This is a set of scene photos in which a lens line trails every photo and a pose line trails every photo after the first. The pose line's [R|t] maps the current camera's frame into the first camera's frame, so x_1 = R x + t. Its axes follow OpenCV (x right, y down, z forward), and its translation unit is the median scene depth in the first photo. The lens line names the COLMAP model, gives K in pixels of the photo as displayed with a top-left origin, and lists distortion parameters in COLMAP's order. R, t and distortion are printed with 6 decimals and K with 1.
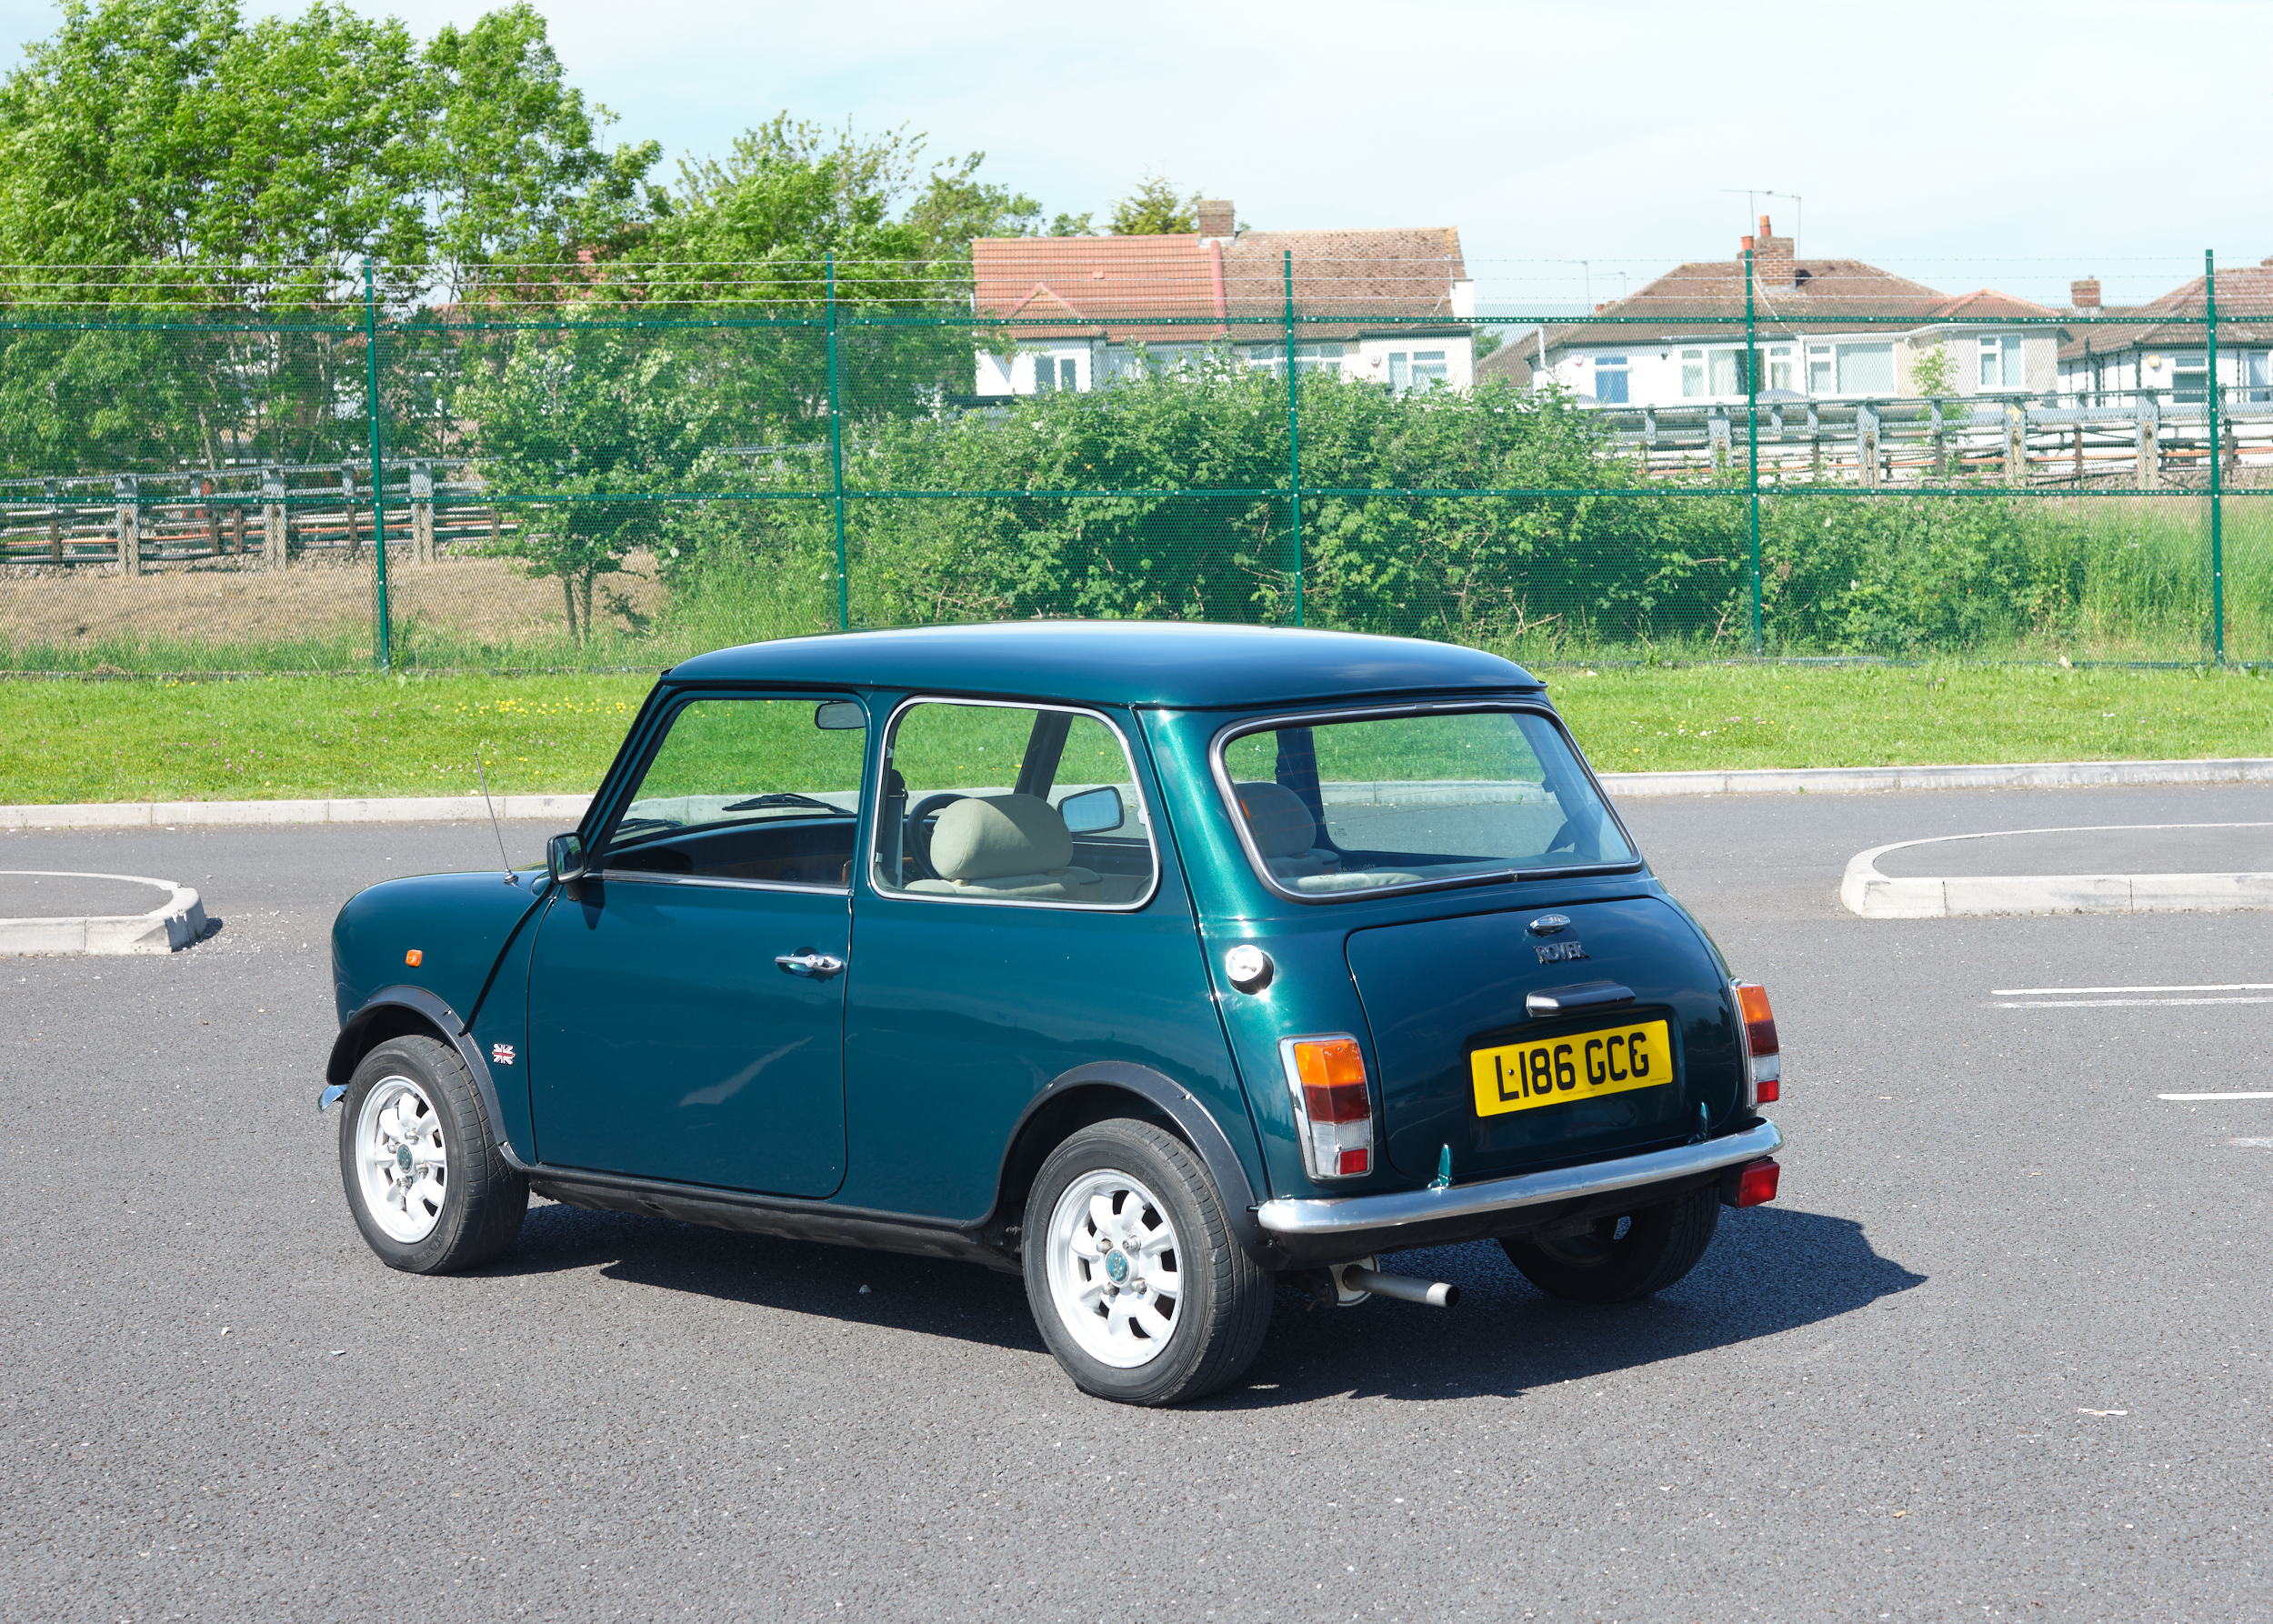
lens RADIAL K [[5083.8, 0, 1269.5], [0, 5083.8, 702.1], [0, 0, 1]] dist [0.011624, -0.127373]
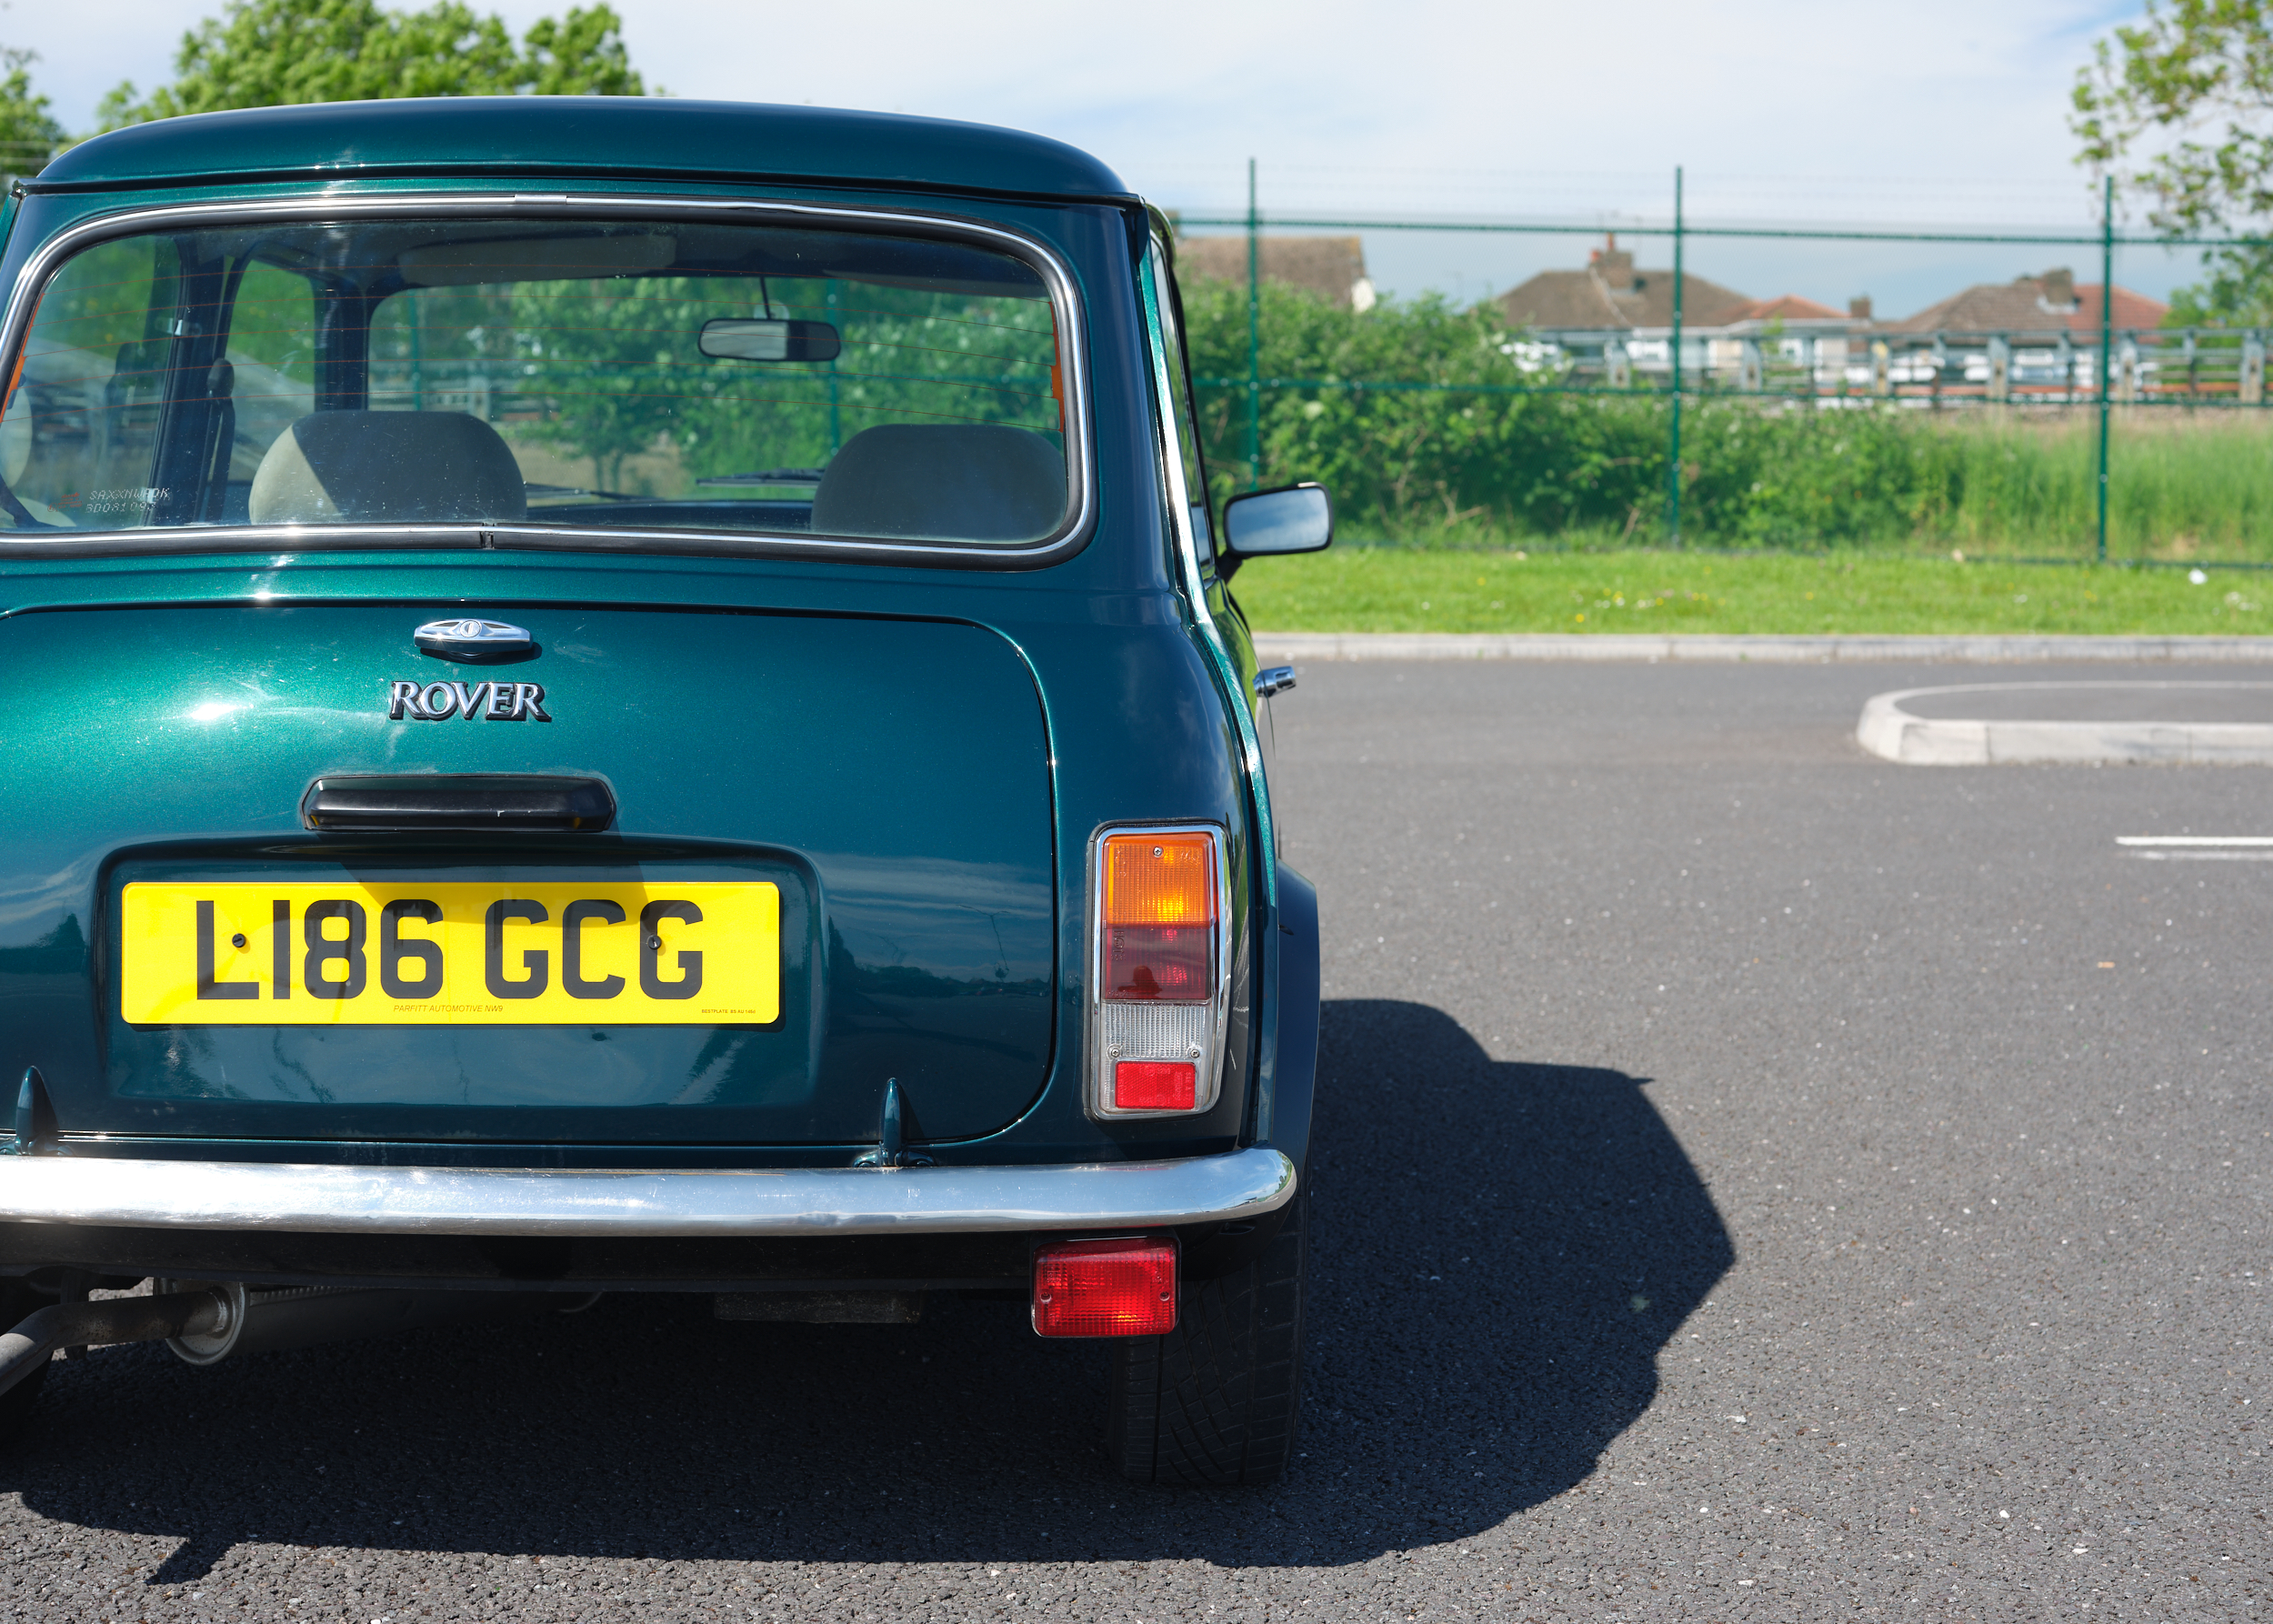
lens RADIAL K [[3981.4, 0, 1100.5], [0, 3981.4, 889.3], [0, 0, 1]] dist [-0.002942, 0.104368]
pose [[0.999398, 0.026845, -0.021998, -0.005763], [-0.025314, 0.997422, 0.067139, 0.009806], [0.023743, -0.066542, 0.997501, 0.130471]]
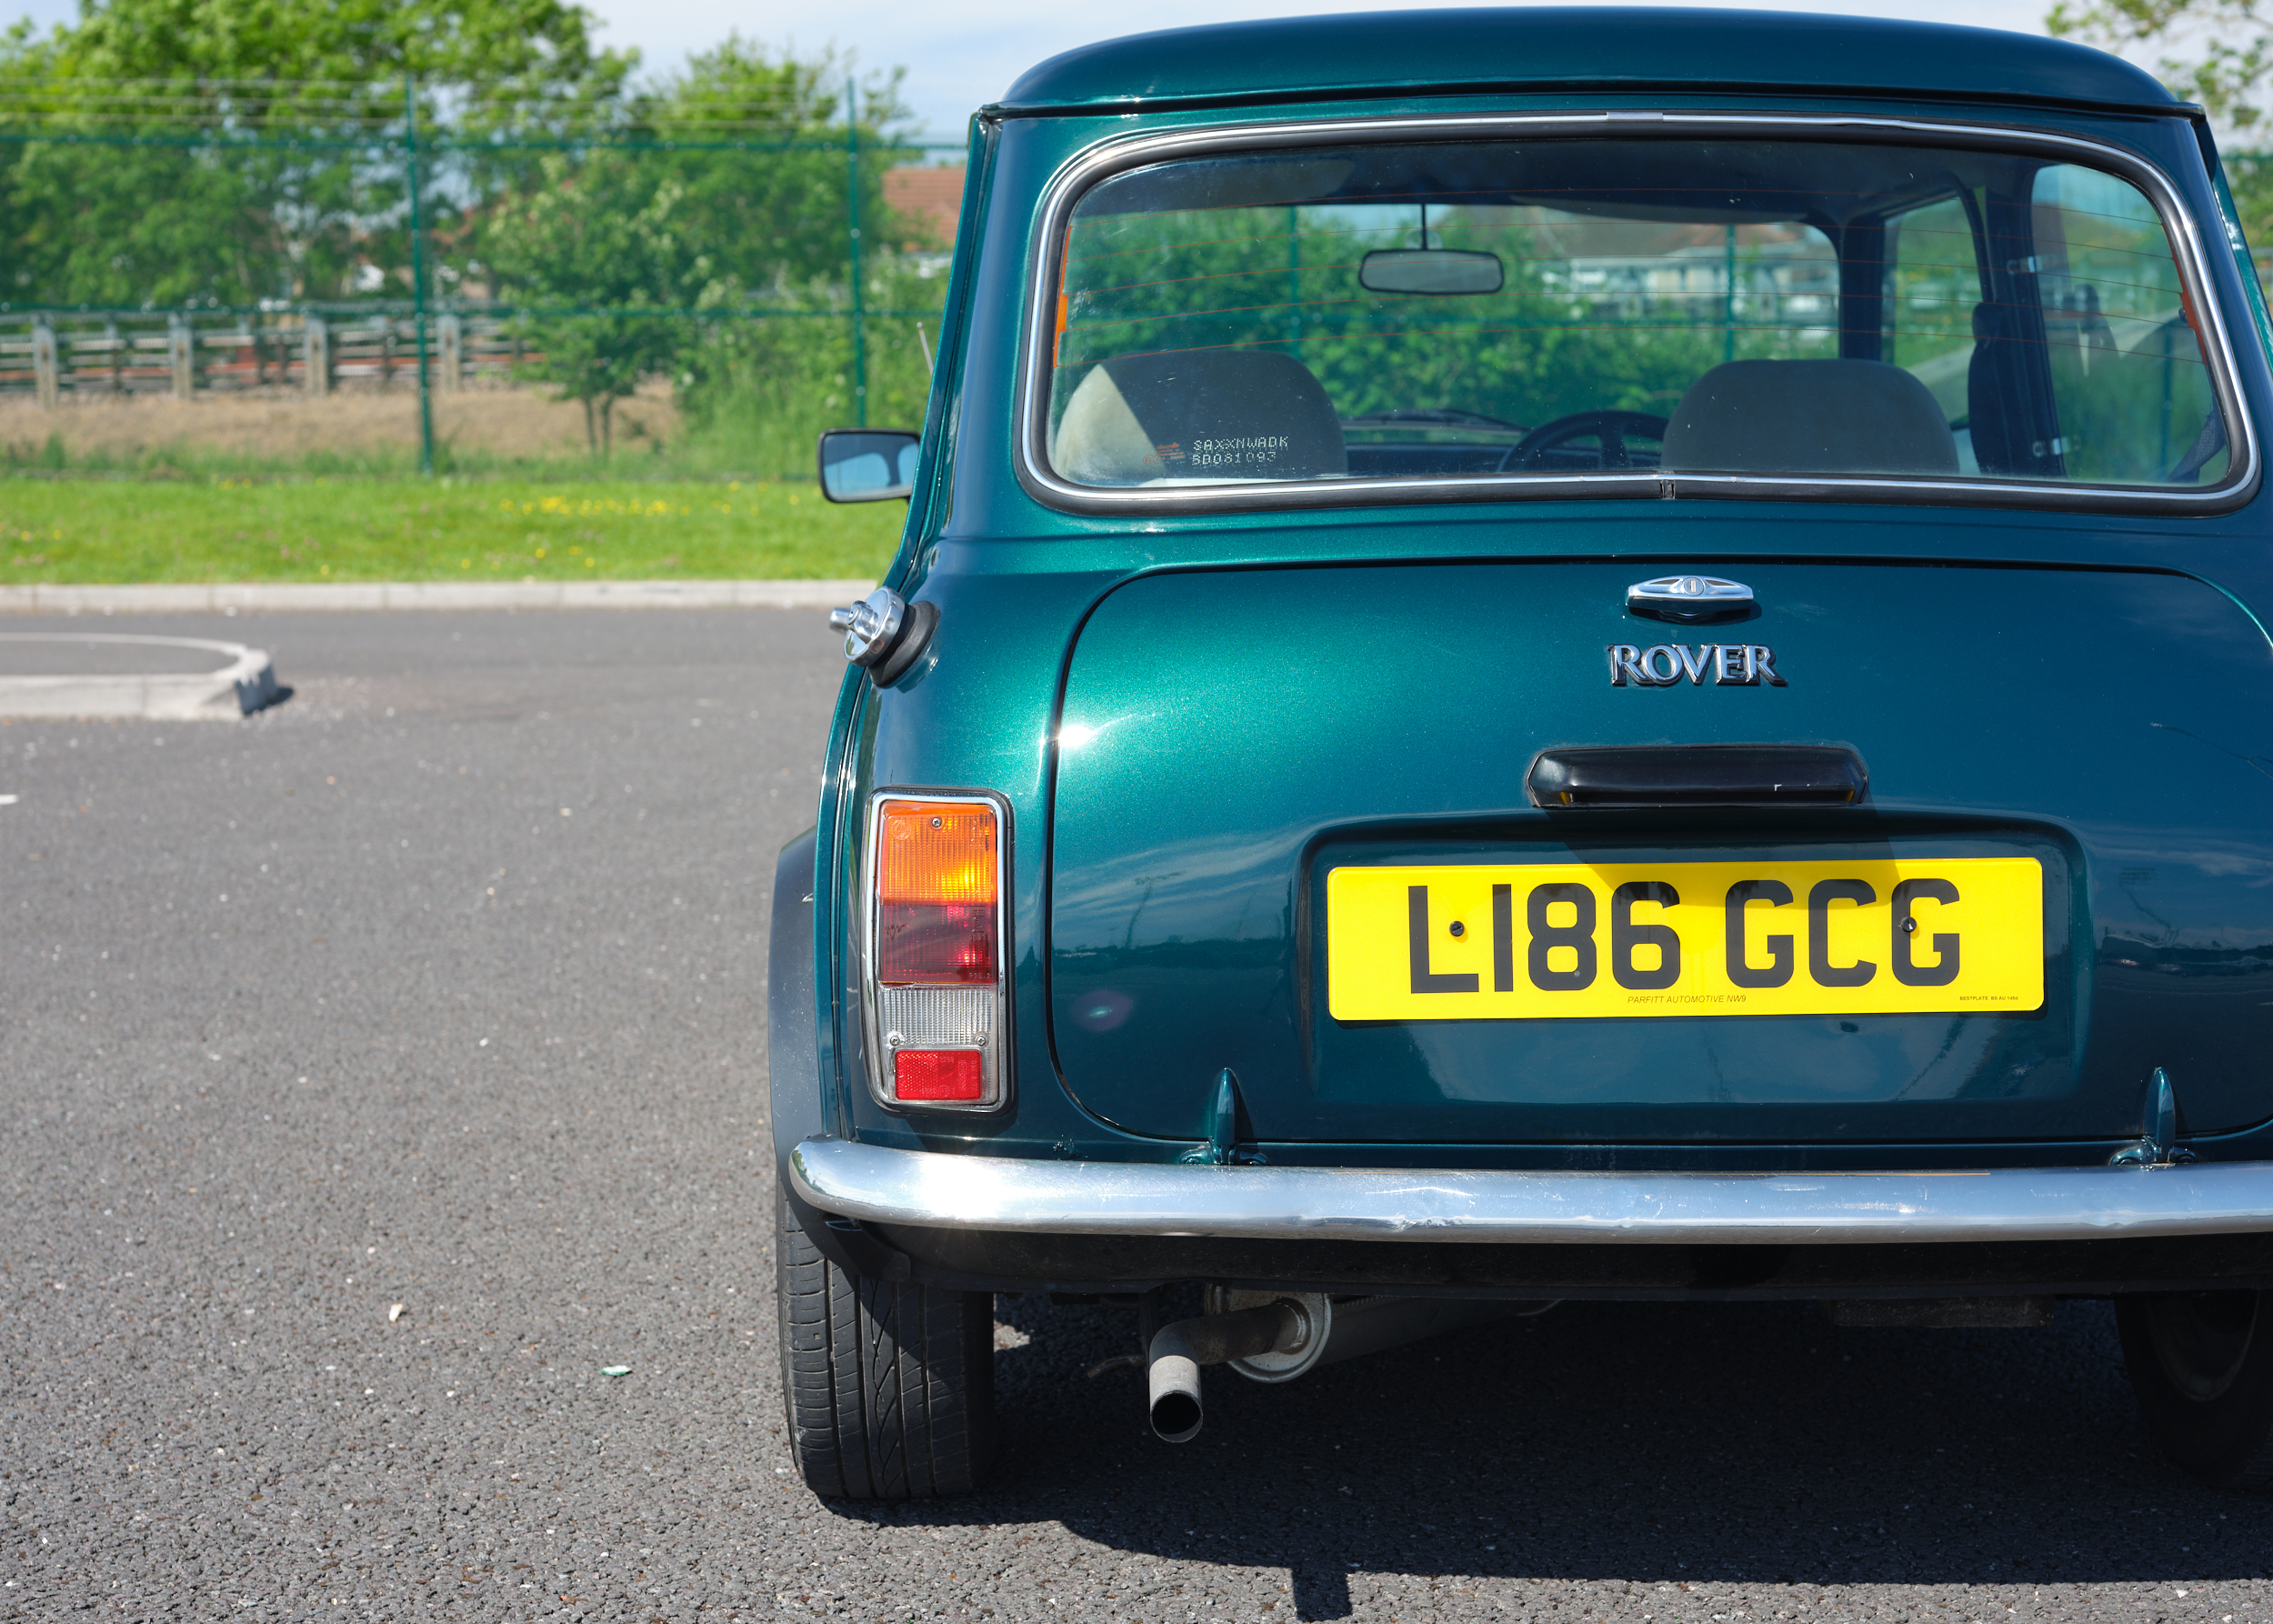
lens RADIAL K [[4093.9, 0, 1086.6], [0, 4093.9, 995.0], [0, 0, 1]] dist [-0.023300, 0.178999]
pose [[0.999903, 0.013676, -0.002717, -0.030961], [-0.013320, 0.994513, 0.103759, 0.010080], [0.004121, -0.103712, 0.994599, 0.134128]]
